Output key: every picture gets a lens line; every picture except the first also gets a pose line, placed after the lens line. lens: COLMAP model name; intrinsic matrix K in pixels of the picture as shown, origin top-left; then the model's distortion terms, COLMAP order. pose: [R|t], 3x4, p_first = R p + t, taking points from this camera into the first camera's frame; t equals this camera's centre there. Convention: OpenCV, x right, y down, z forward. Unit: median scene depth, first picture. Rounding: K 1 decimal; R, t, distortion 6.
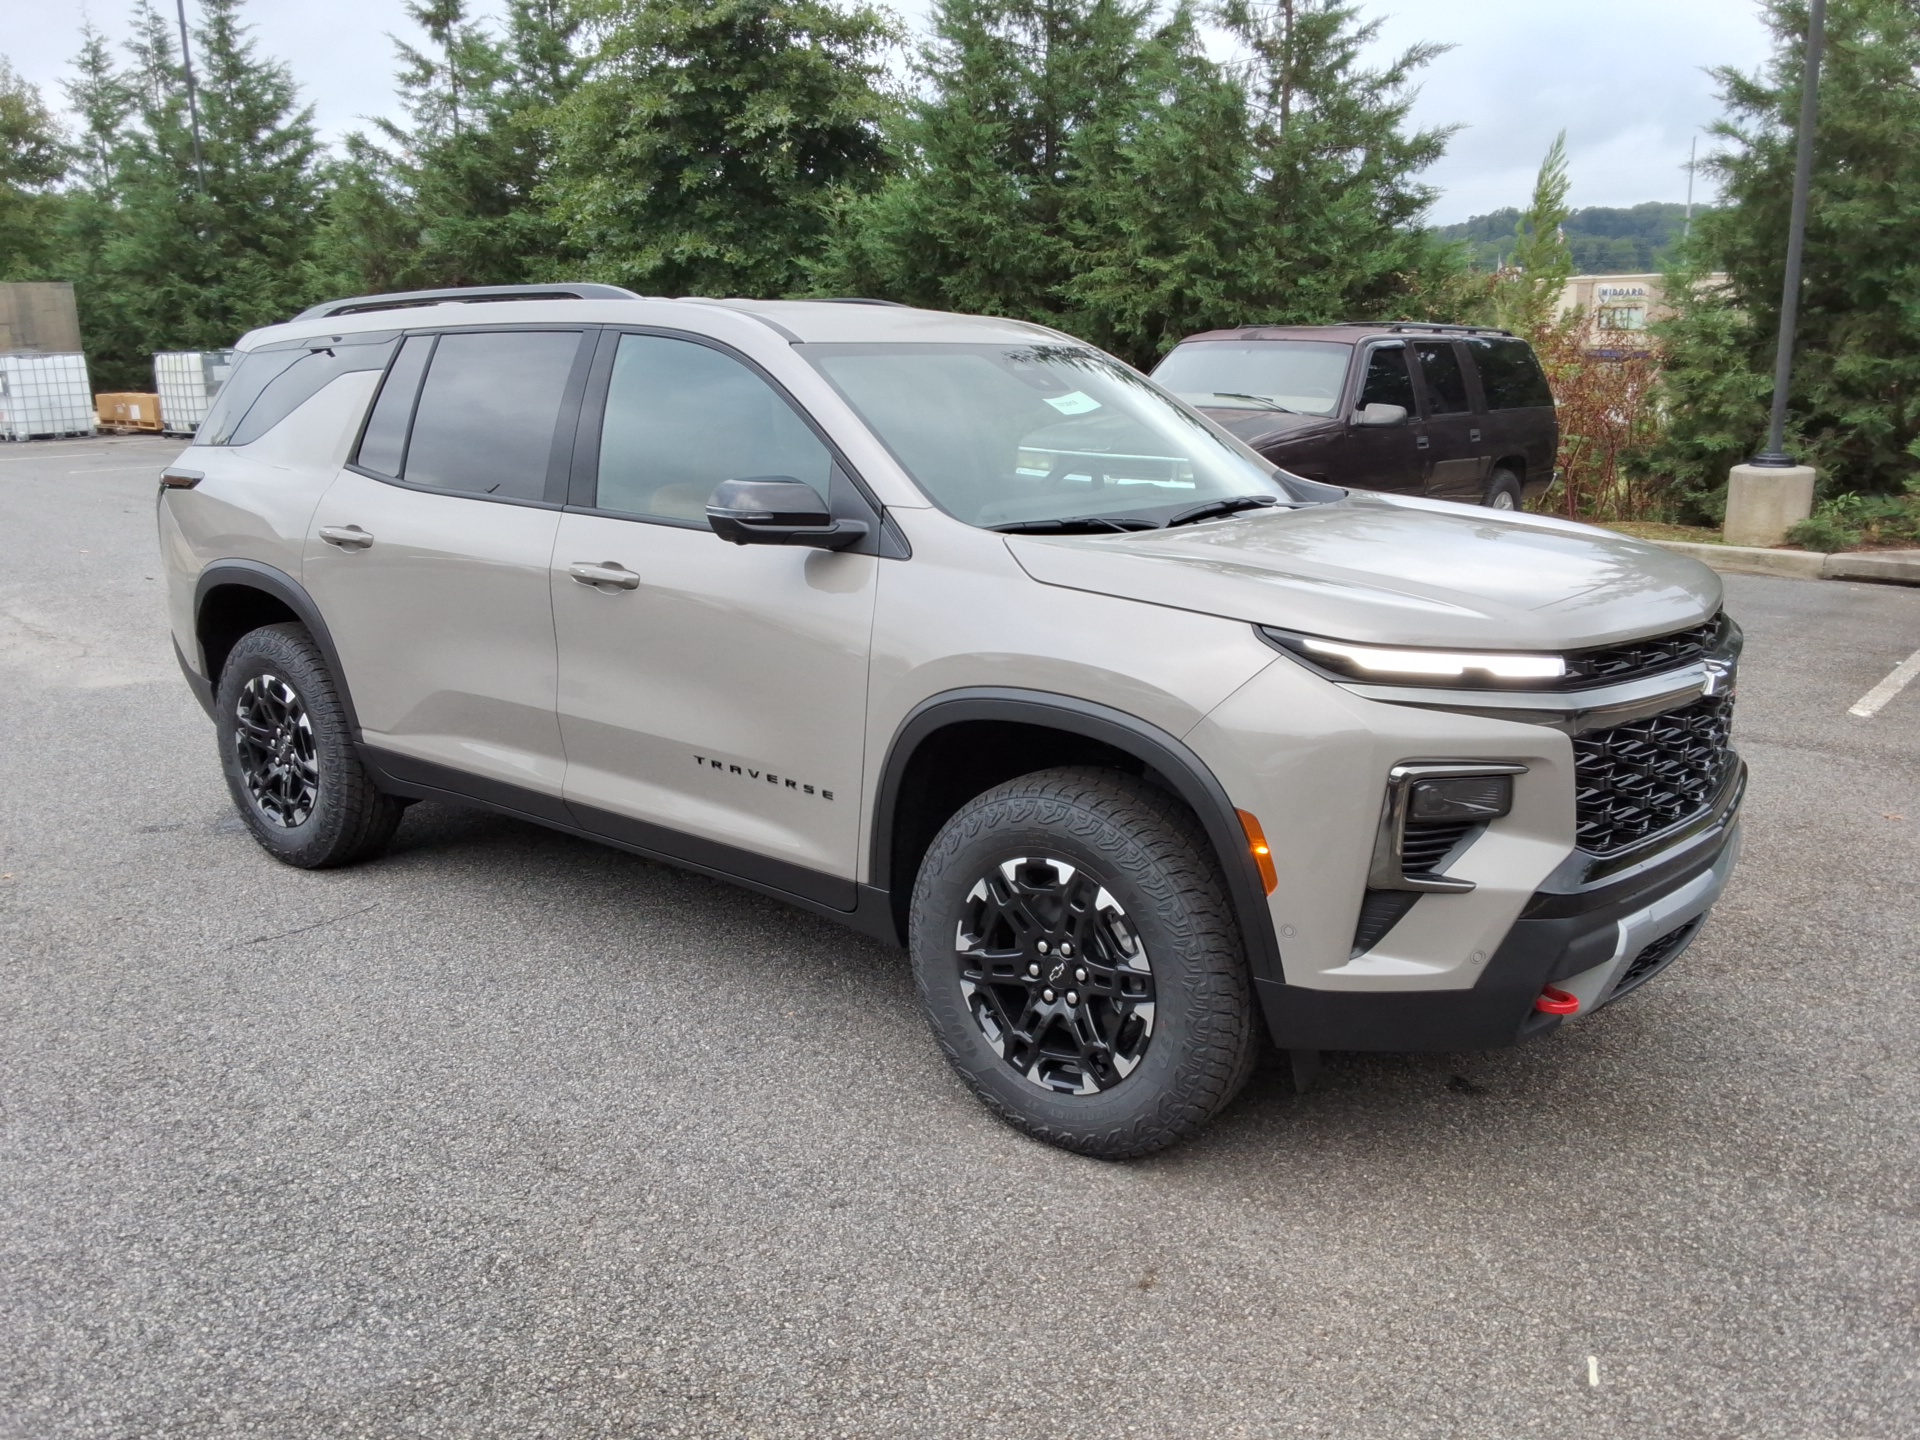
lens RADIAL K [[1545.9, 0, 966.6], [0, 1545.9, 711.5], [0, 0, 1]] dist [0.107675, -0.159266]
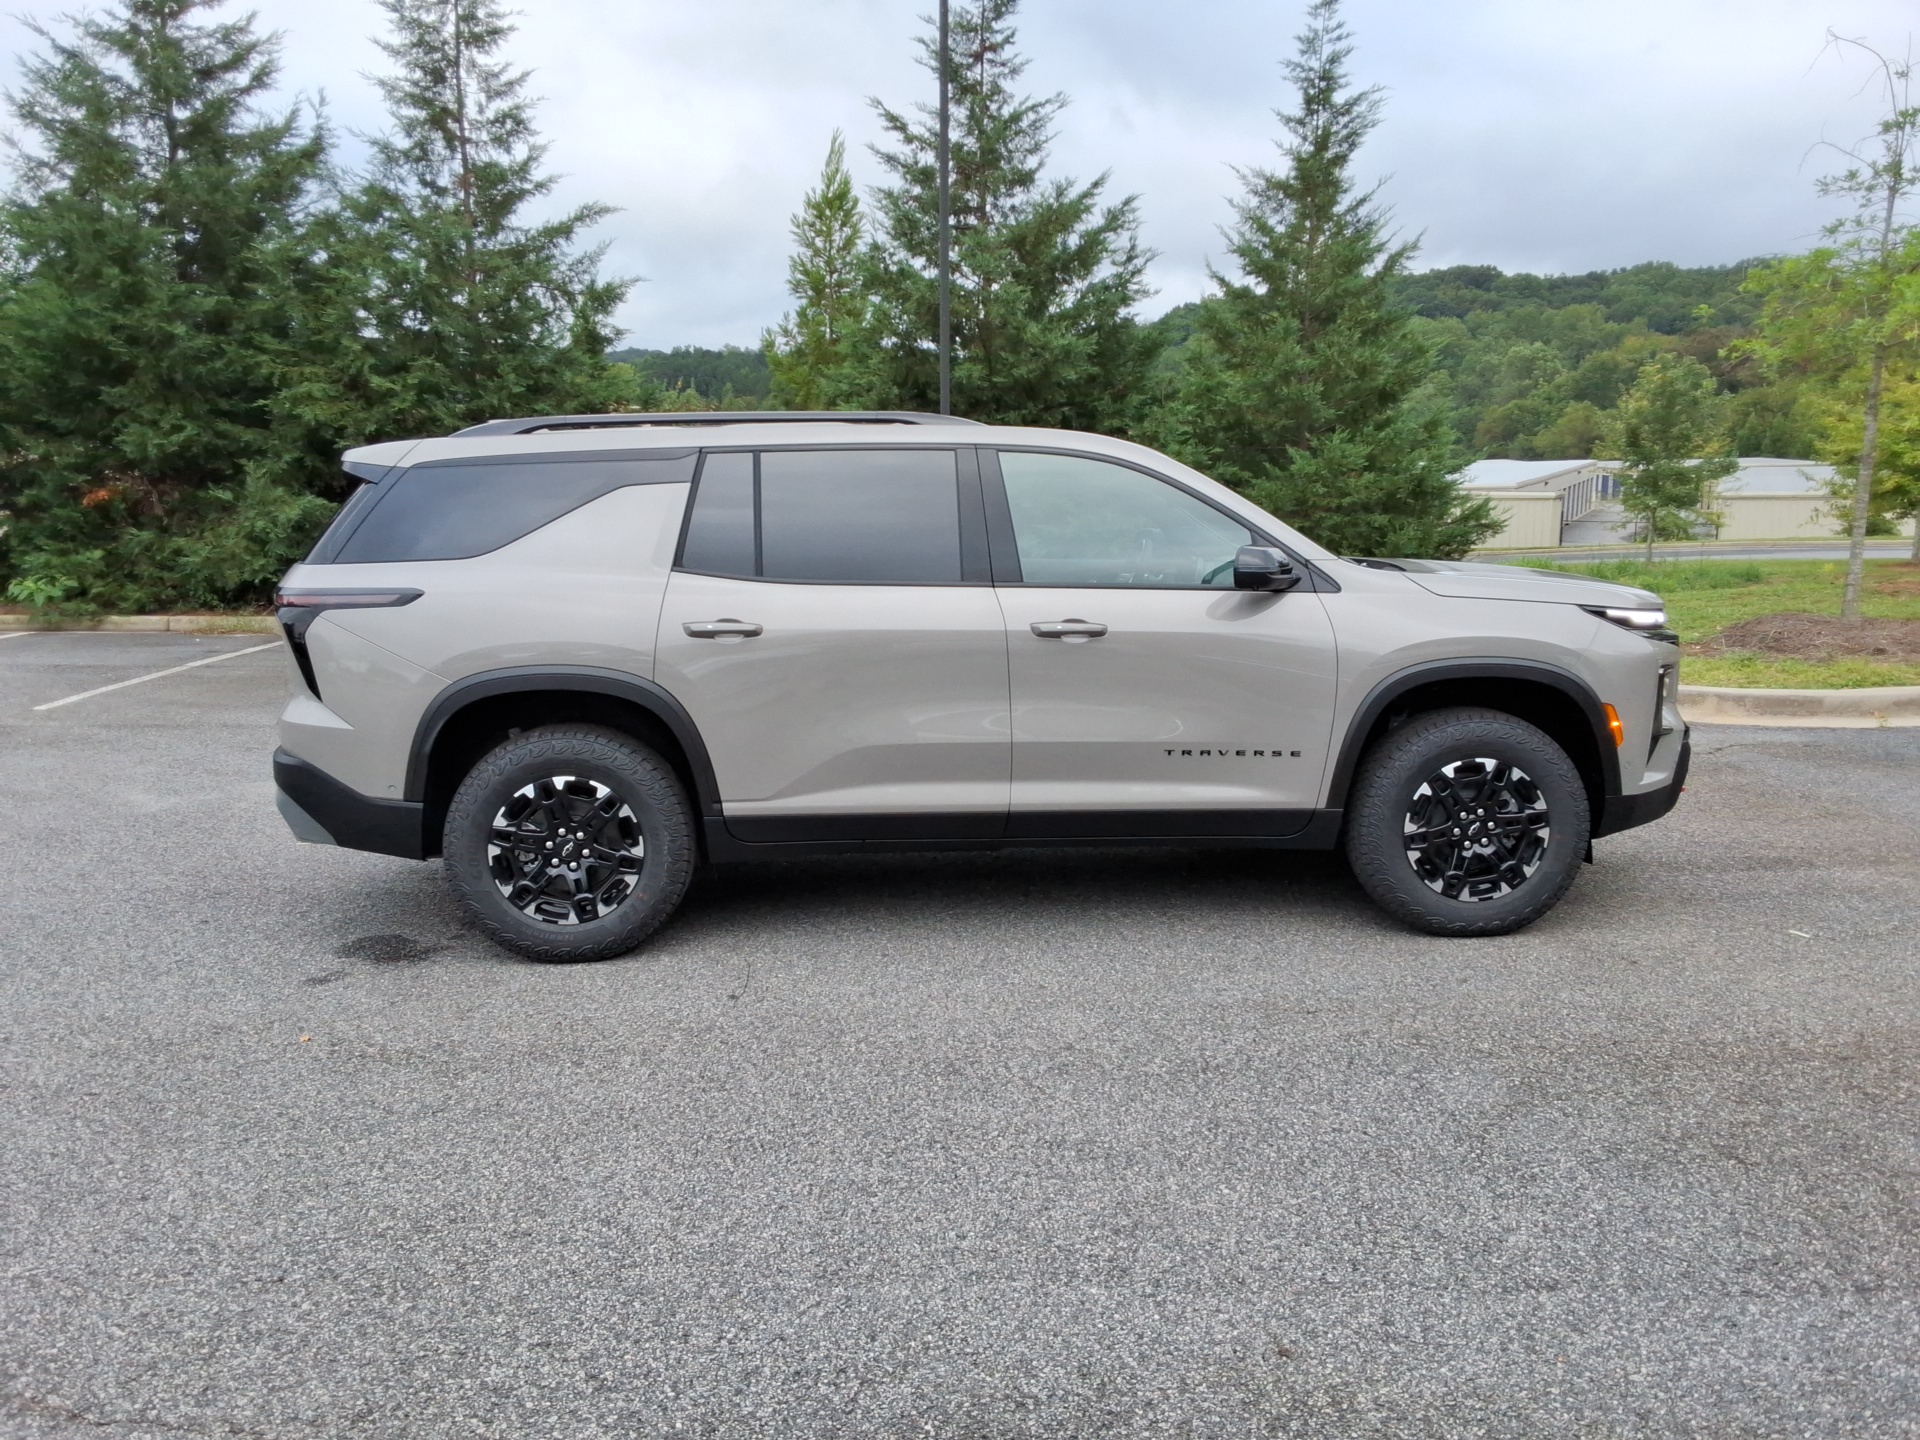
lens RADIAL K [[1545.9, 0, 973.0], [0, 1545.9, 703.9], [0, 0, 1]] dist [0.107675, -0.159266]
pose [[0.742683, -0.101555, 0.661897, -0.975540], [0.153811, 0.987877, -0.021013, -0.007507], [-0.651739, 0.117413, 0.749300, 0.056304]]
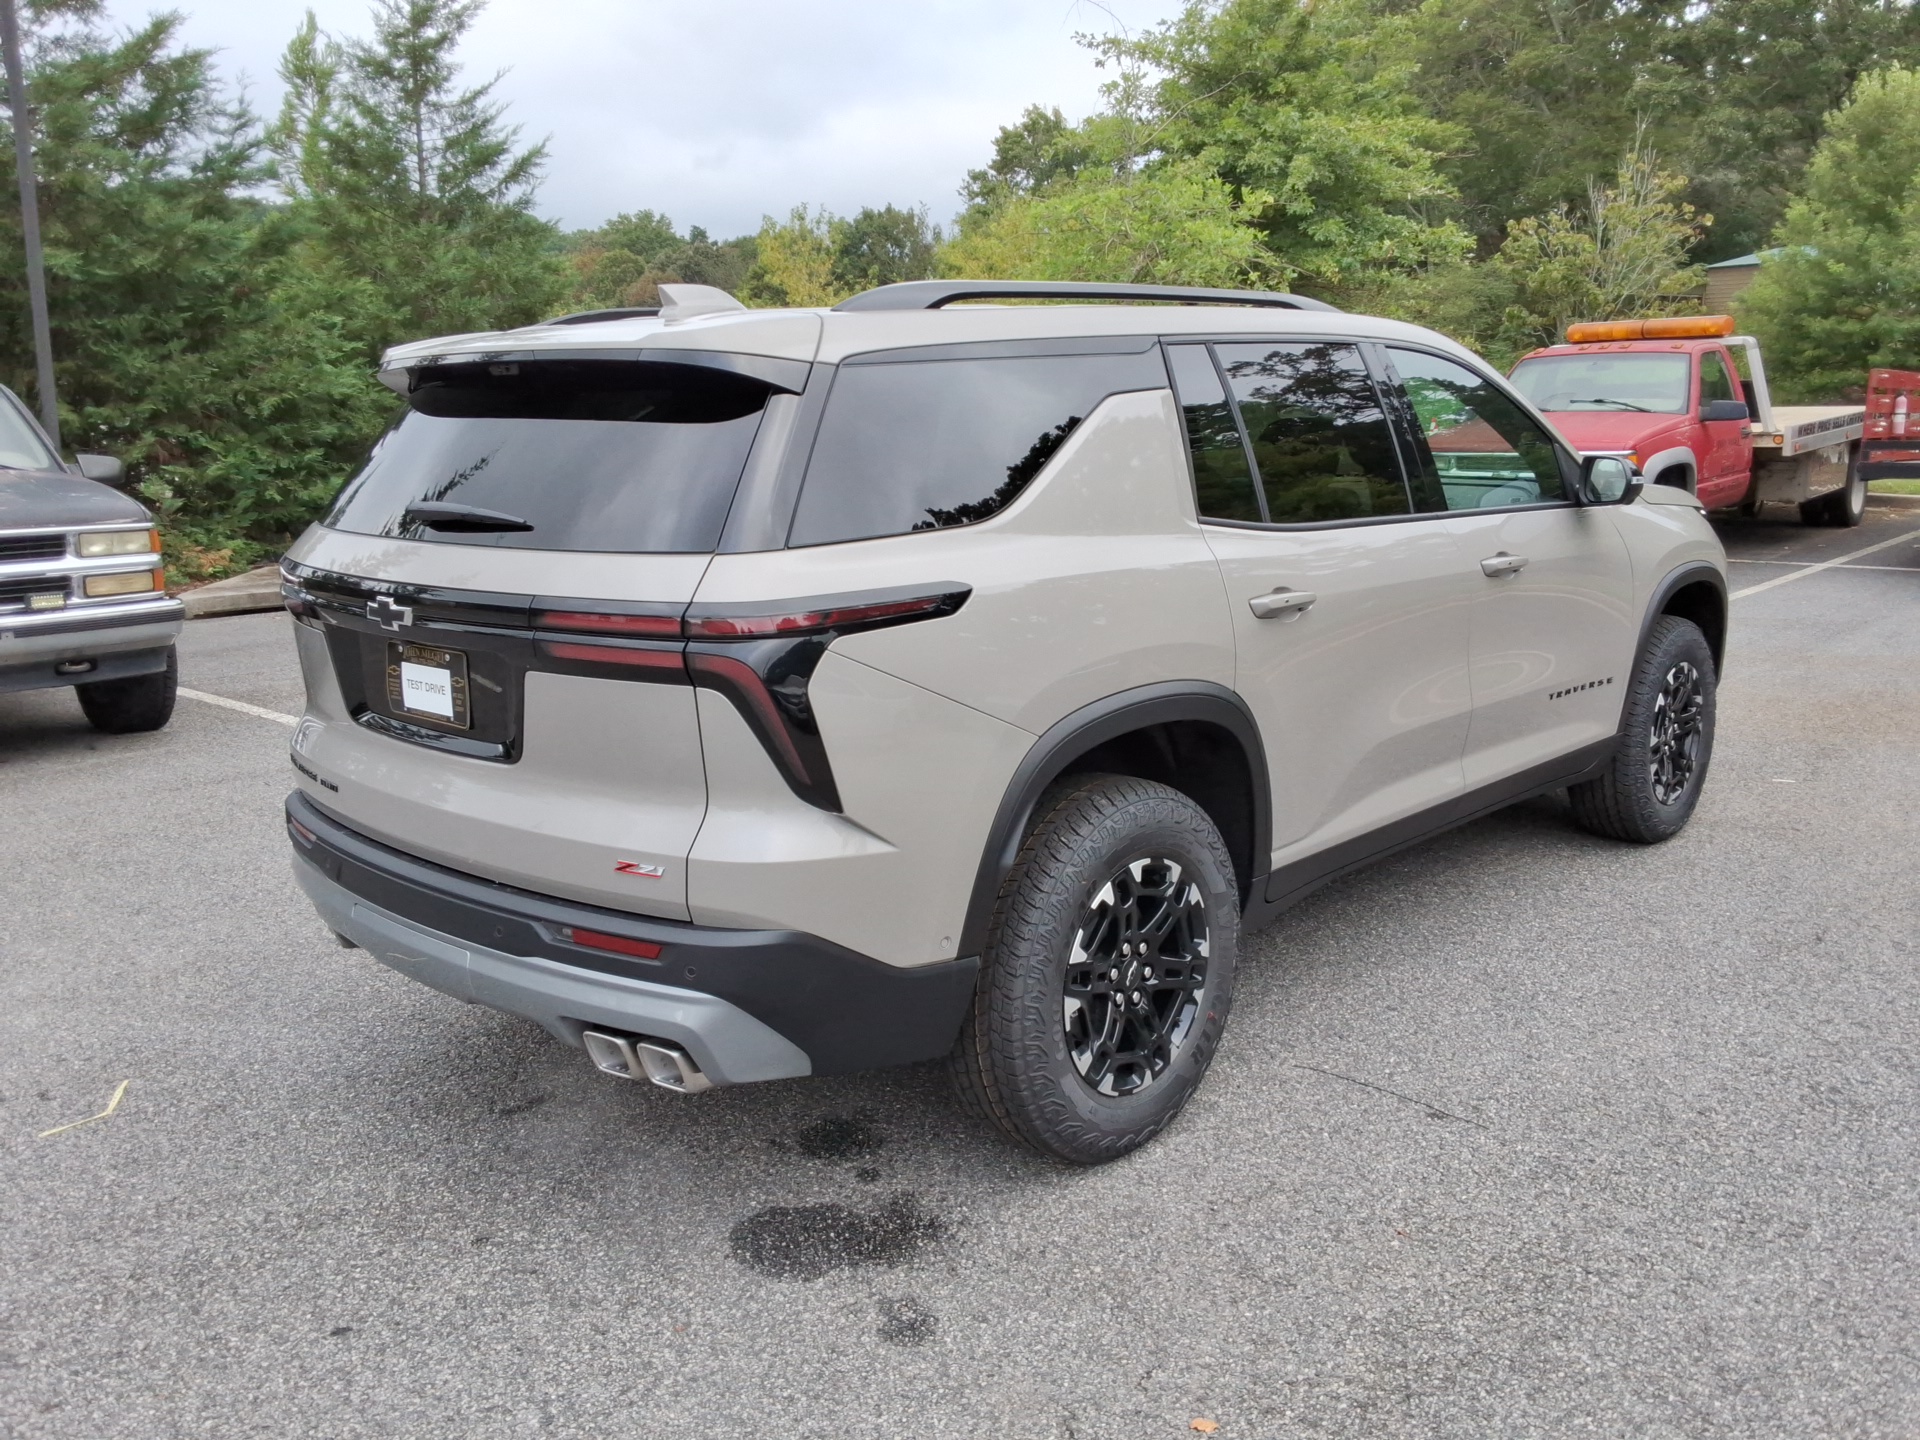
lens RADIAL K [[1545.9, 0, 989.3], [0, 1545.9, 699.0], [0, 0, 1]] dist [0.107675, -0.159266]
pose [[0.072665, -0.189734, 0.979143, -1.130203], [0.233950, 0.957589, 0.168195, -0.221750], [-0.969529, 0.216849, 0.113971, 1.034899]]
